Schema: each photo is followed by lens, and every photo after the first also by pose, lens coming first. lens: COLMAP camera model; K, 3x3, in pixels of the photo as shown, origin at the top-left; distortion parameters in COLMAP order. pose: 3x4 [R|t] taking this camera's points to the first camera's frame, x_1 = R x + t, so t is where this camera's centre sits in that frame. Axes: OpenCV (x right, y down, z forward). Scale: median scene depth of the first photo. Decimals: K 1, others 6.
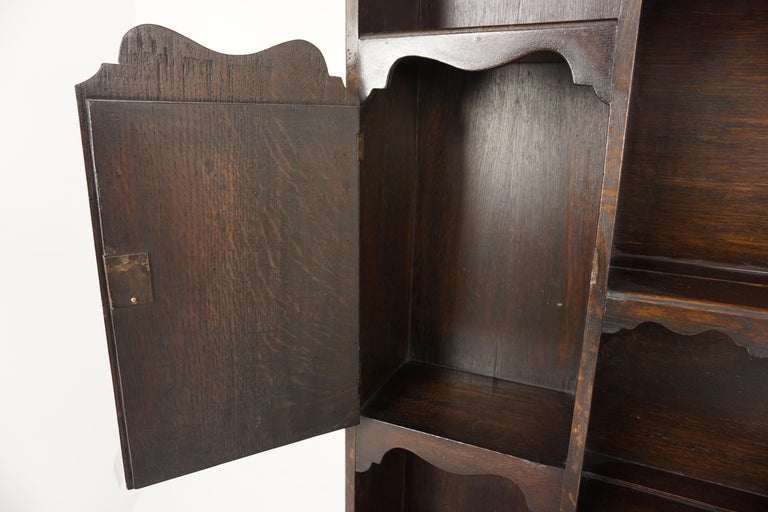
lens RADIAL K [[514.2, 0, 380.3], [0, 514.2, 257.7], [0, 0, 1]] dist [-0.019977, 0.004781]
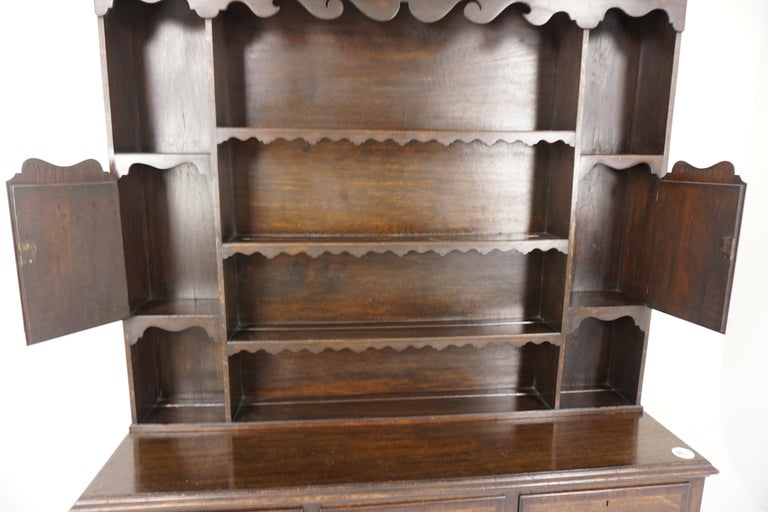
lens RADIAL K [[514.2, 0, 386.6], [0, 514.2, 262.0], [0, 0, 1]] dist [-0.019977, 0.004781]
pose [[0.870186, -0.103129, 0.481810, -0.137587], [0.125235, 0.992030, -0.013845, 0.293333], [-0.476542, 0.072387, 0.876166, -1.782708]]
